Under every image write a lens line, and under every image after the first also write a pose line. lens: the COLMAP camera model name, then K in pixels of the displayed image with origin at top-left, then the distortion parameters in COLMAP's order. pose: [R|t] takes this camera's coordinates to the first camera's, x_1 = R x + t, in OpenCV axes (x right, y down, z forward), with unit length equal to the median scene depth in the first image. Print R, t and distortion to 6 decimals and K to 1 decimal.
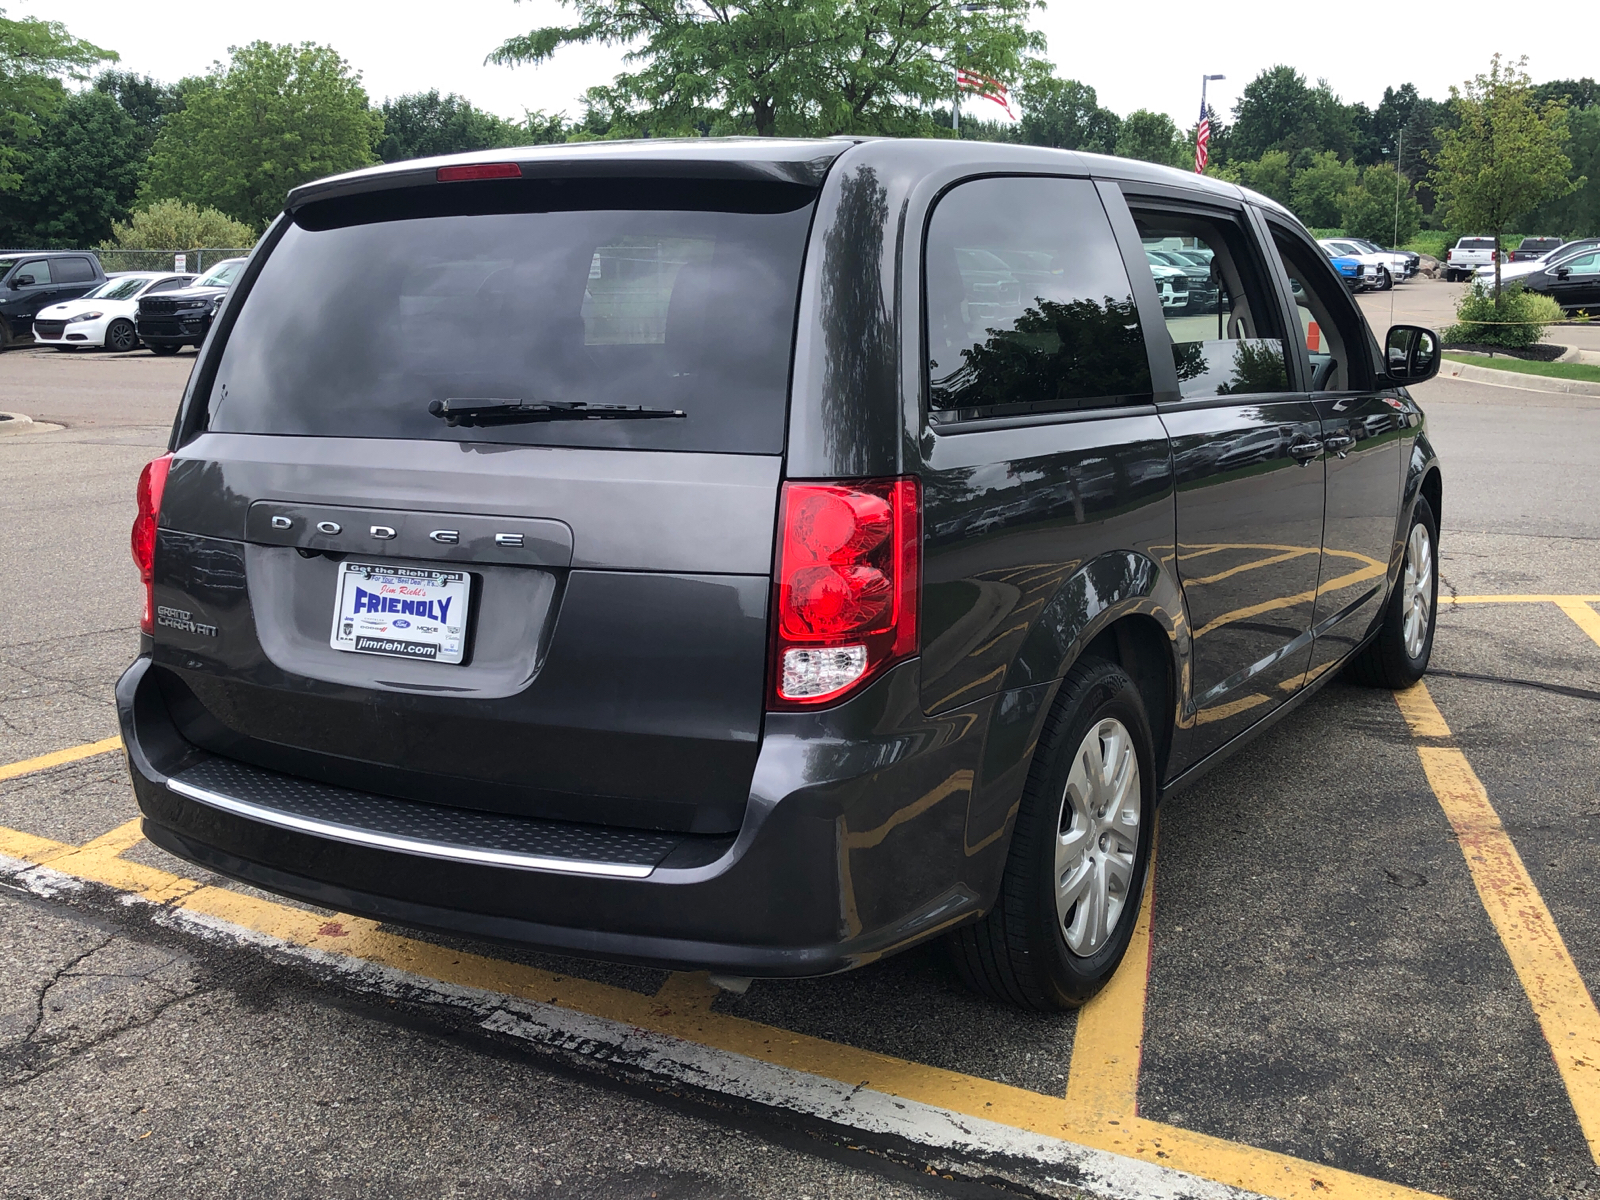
lens RADIAL K [[1679.0, 0, 800.0], [0, 1679.0, 600.0], [0, 0, 1]] dist [0.040129, -0.091808]
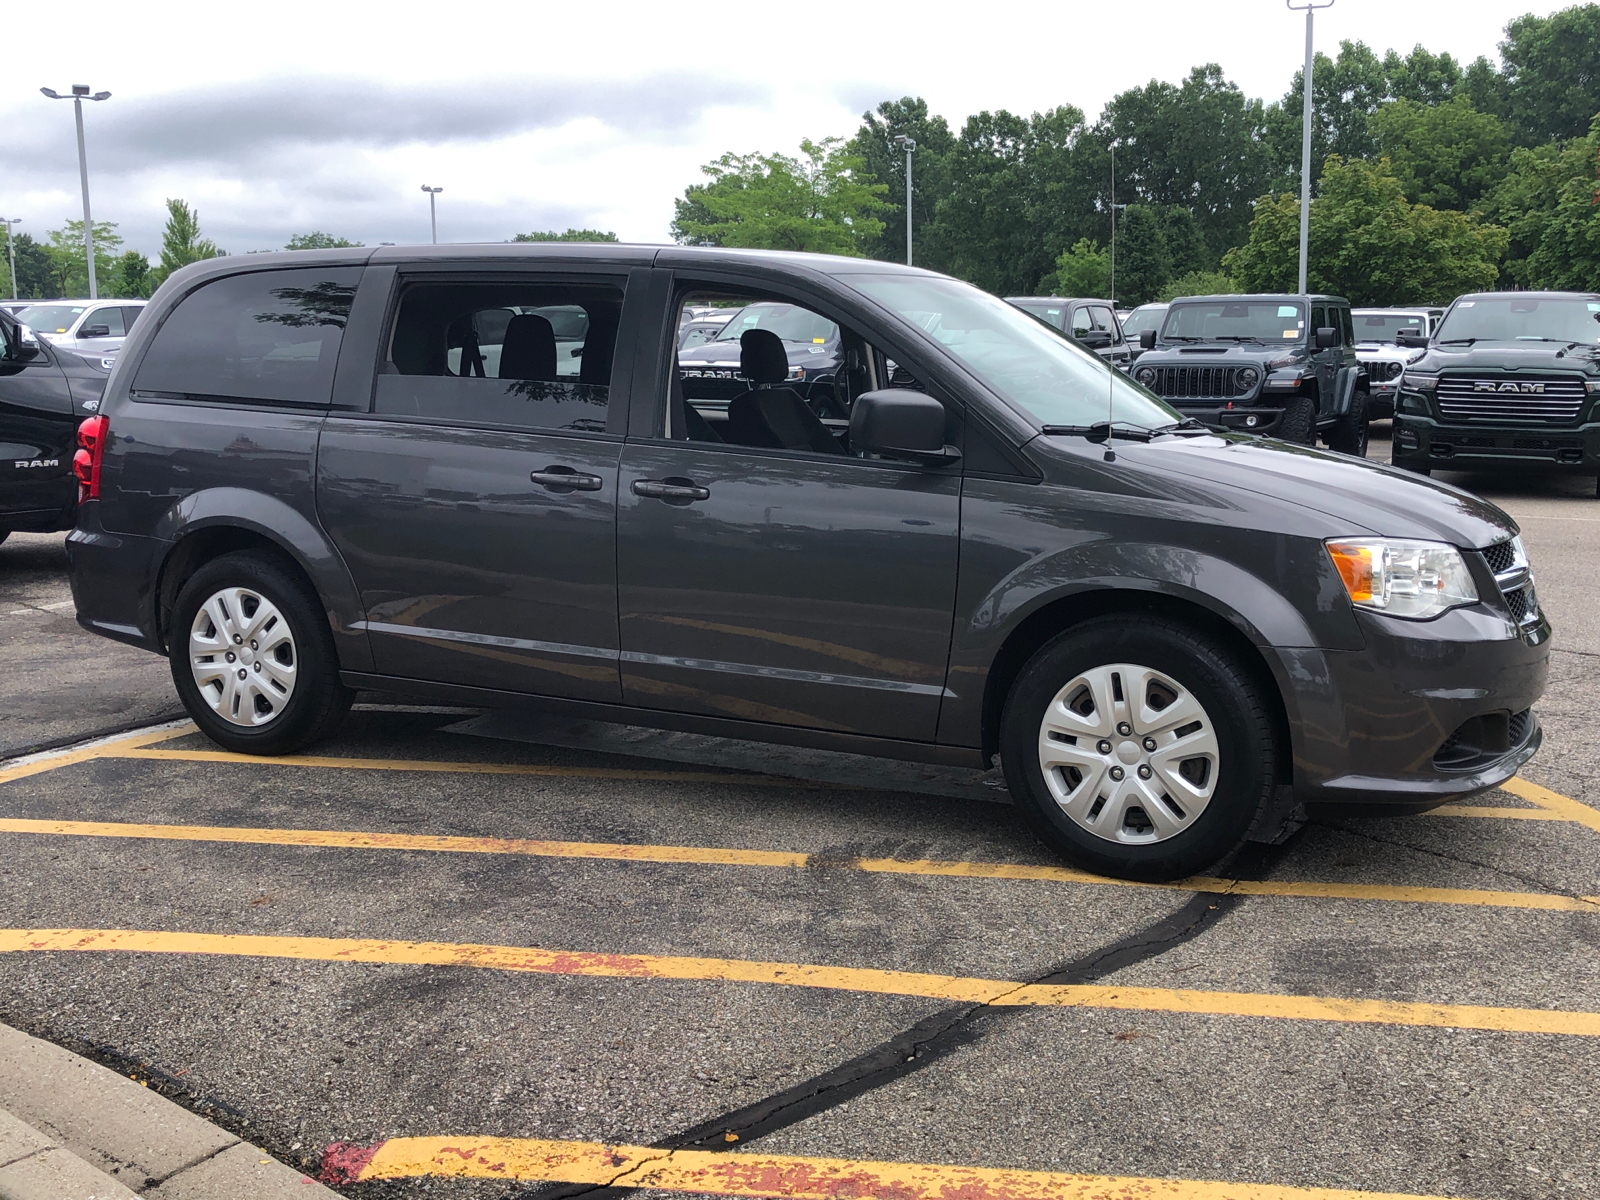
lens RADIAL K [[1693.4, 0, 796.9], [0, 1693.4, 565.9], [0, 0, 1]] dist [0.078458, -0.211814]
pose [[0.068930, 0.135374, -0.988394, 0.103913], [-0.188577, 0.974657, 0.120341, -0.014340], [0.979636, 0.178093, 0.092711, 0.074643]]
